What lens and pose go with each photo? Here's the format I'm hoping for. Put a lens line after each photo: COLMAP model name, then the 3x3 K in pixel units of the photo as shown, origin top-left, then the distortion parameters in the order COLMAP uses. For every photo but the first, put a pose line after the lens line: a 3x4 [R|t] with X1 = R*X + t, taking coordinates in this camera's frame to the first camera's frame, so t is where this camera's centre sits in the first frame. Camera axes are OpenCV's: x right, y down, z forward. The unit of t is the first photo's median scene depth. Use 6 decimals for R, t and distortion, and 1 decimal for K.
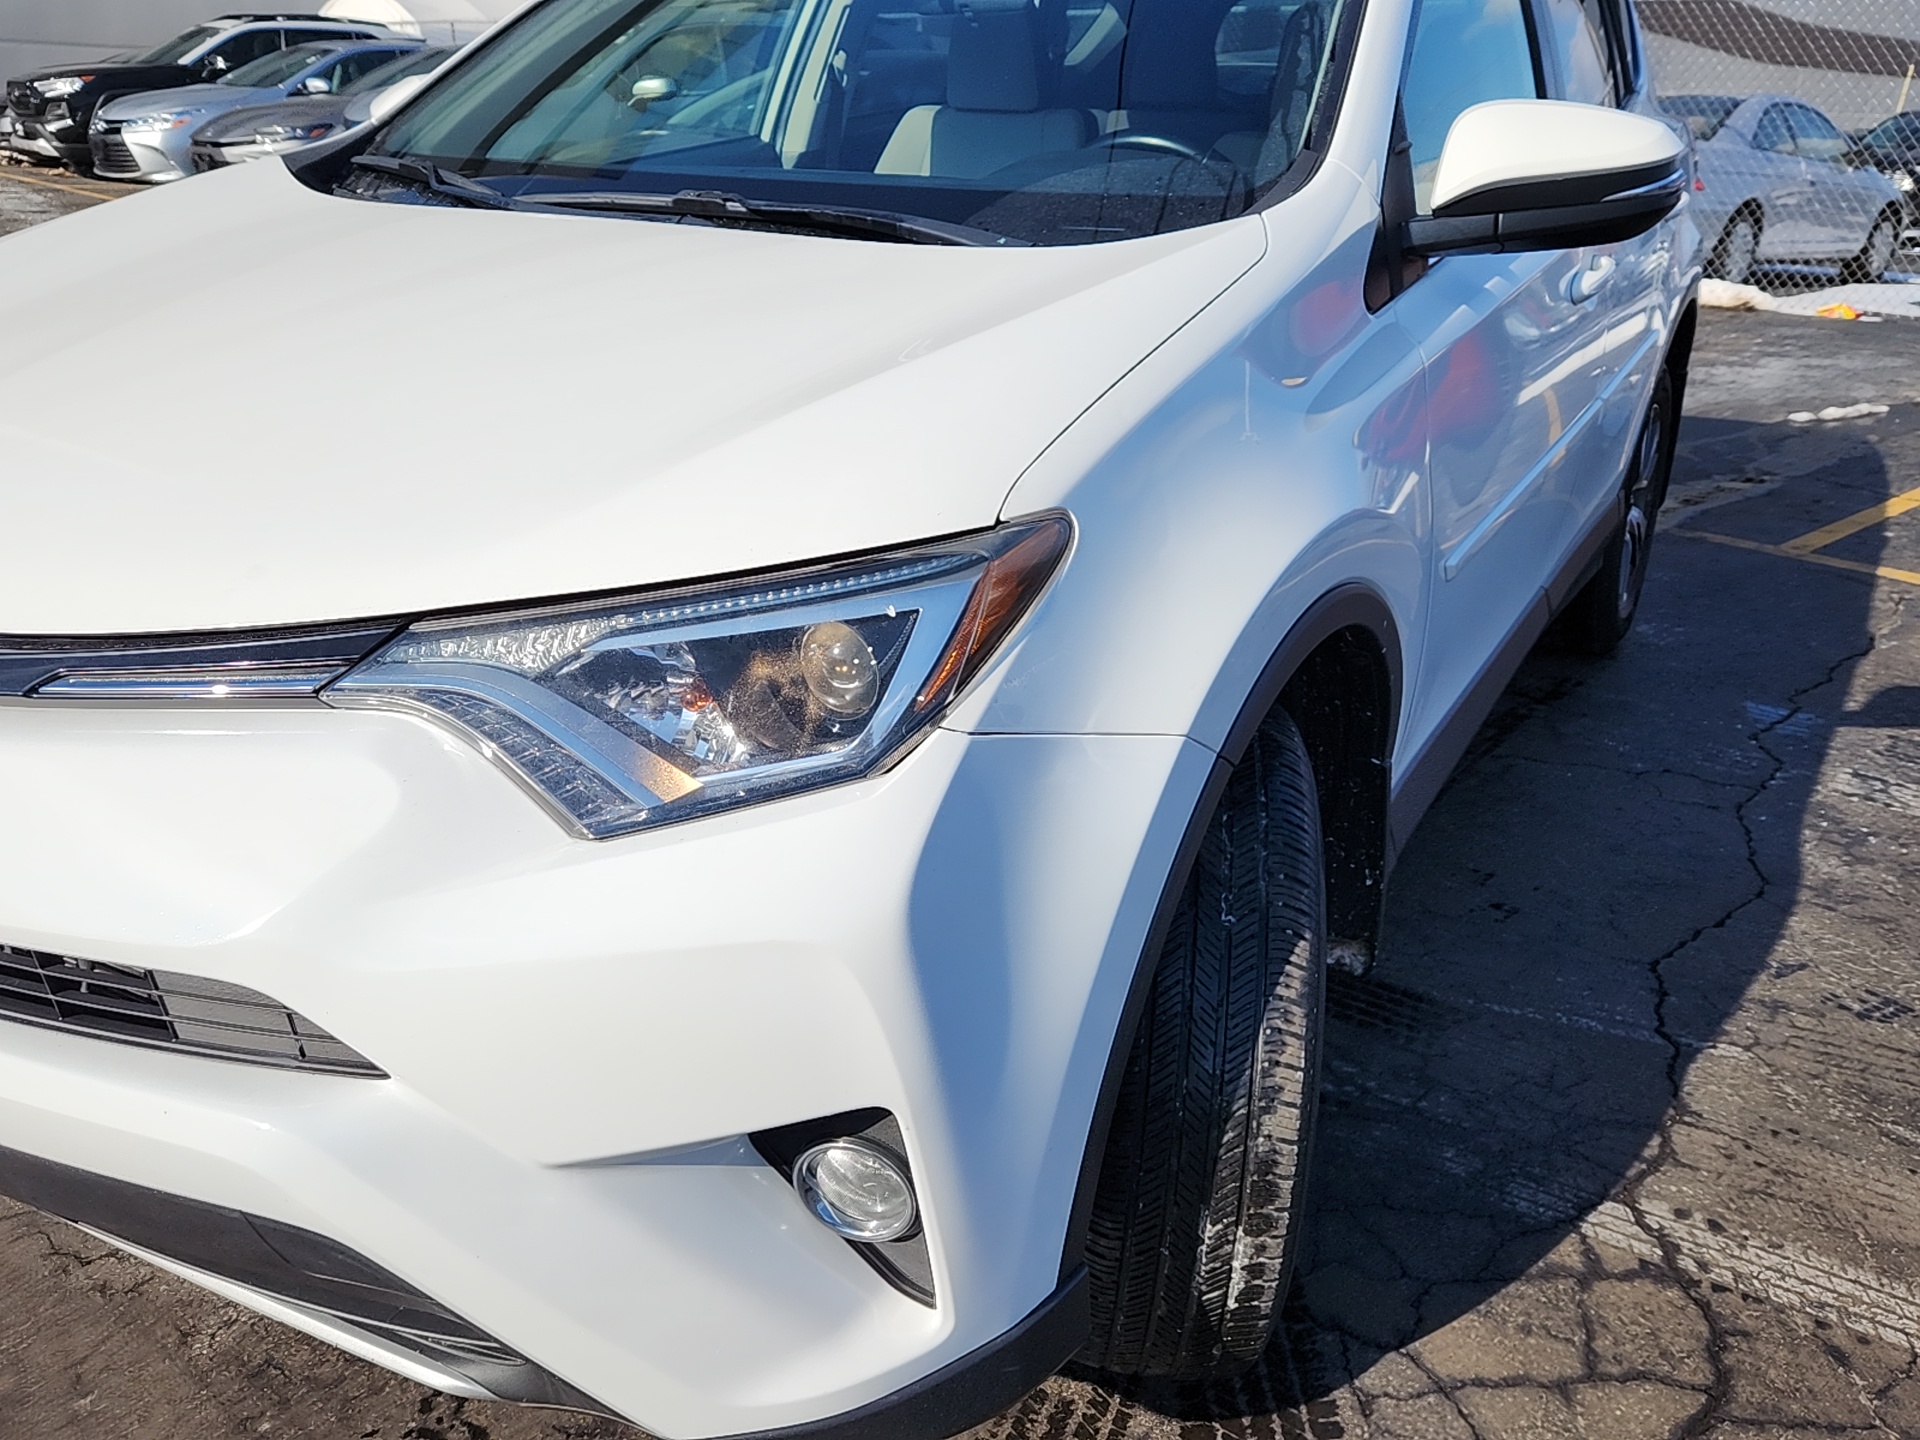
lens RADIAL K [[1636.5, 0, 957.6], [0, 1636.5, 725.4], [0, 0, 1]] dist [0.051585, -0.040175]
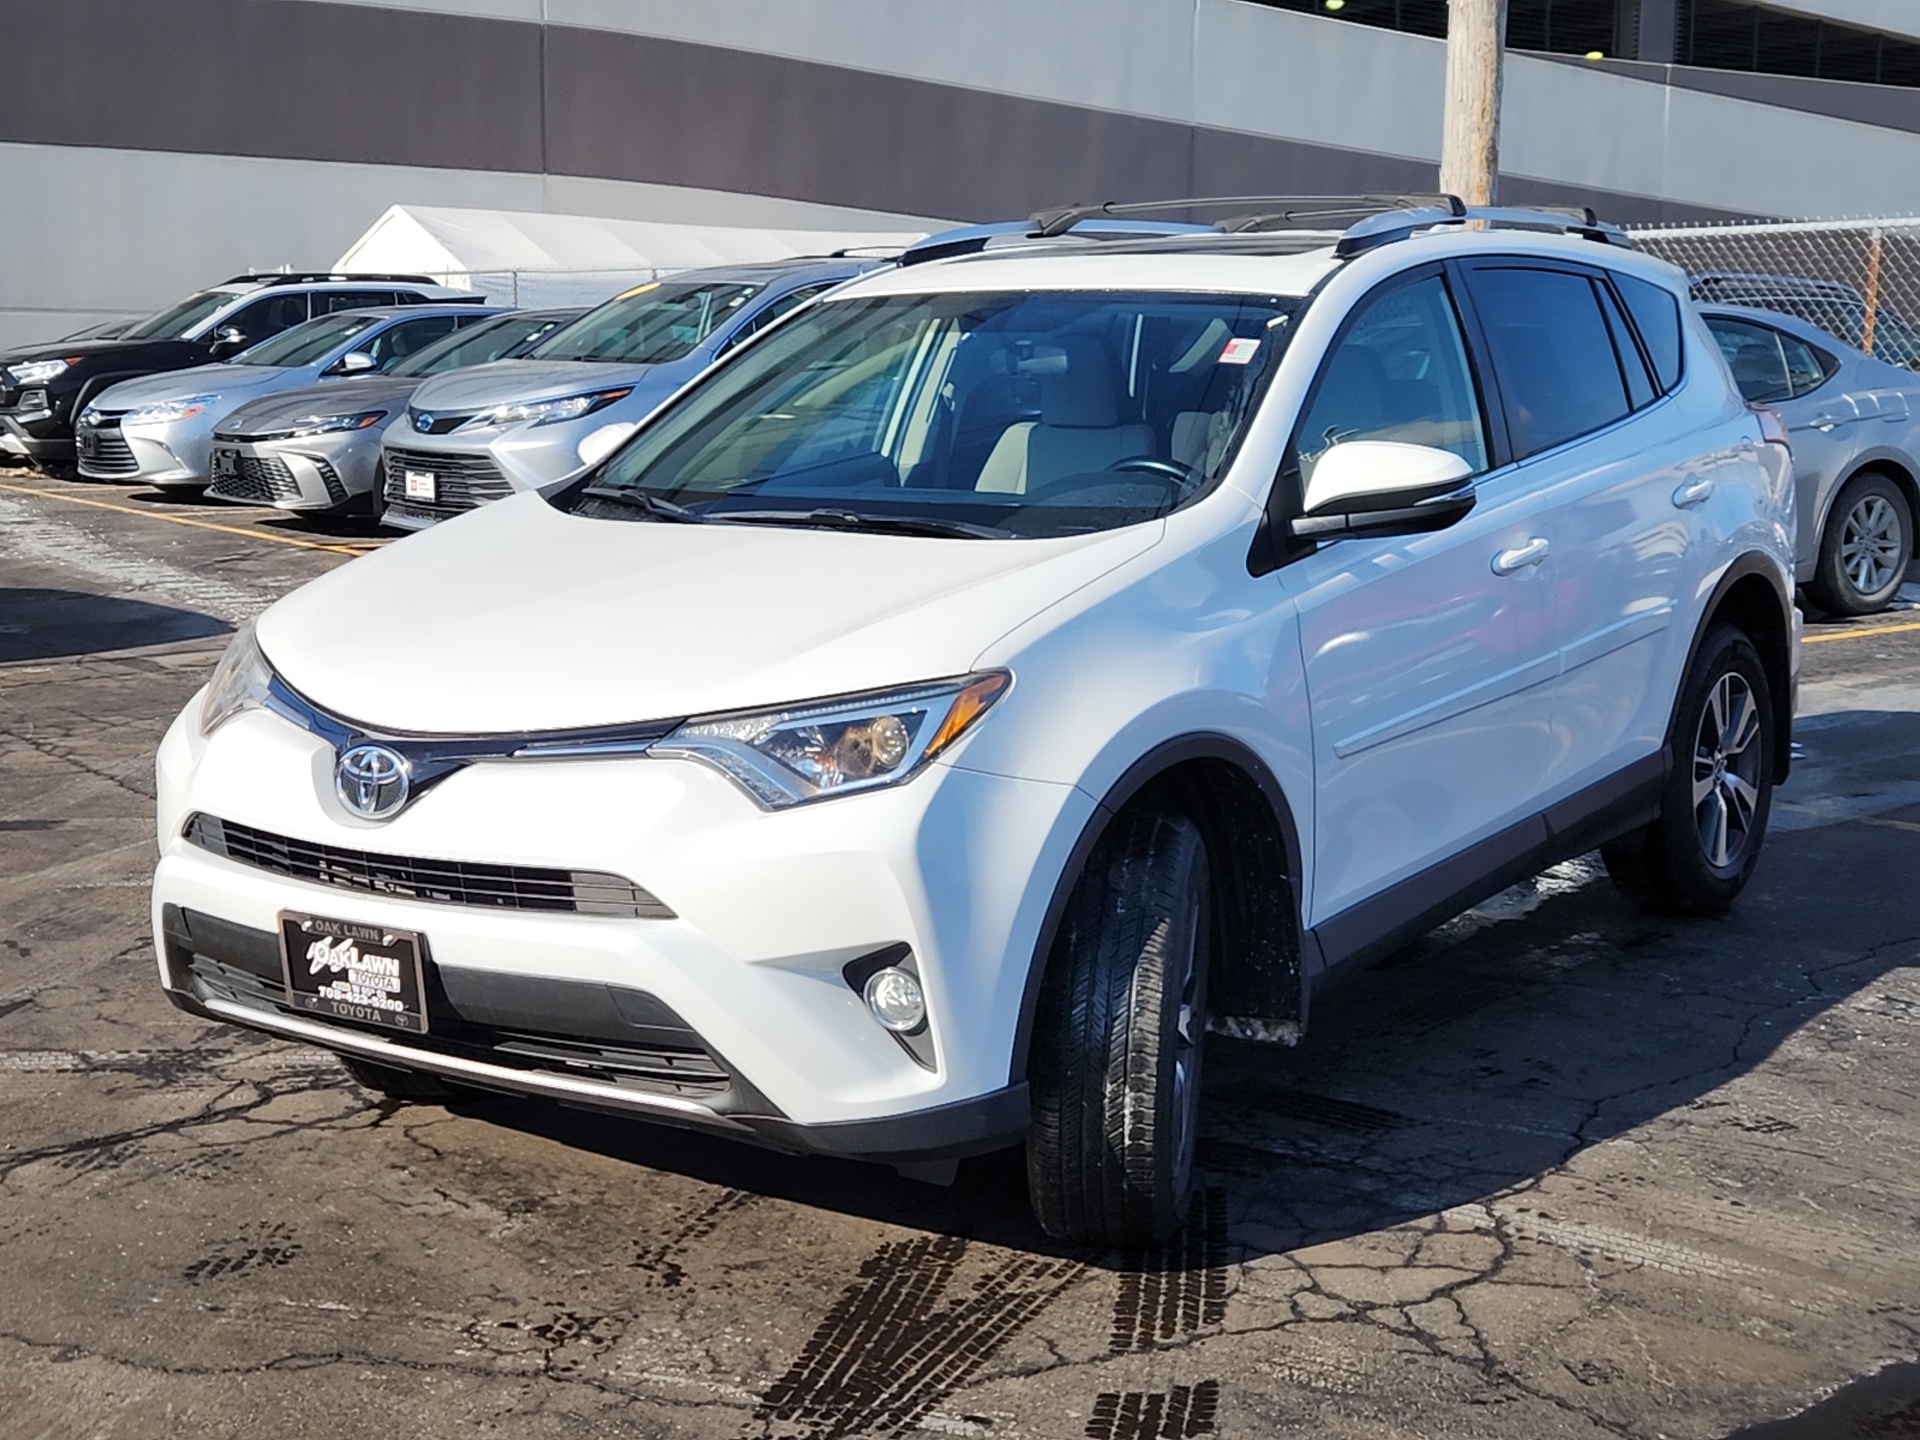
lens RADIAL K [[2640.4, 0, 956.3], [0, 2640.4, 721.7], [0, 0, 1]] dist [0.090231, 0.000000]
pose [[0.994699, -0.012888, -0.102017, 0.210428], [-0.009121, 0.977144, -0.212385, 0.389561], [0.102422, 0.212189, 0.971846, -1.335331]]
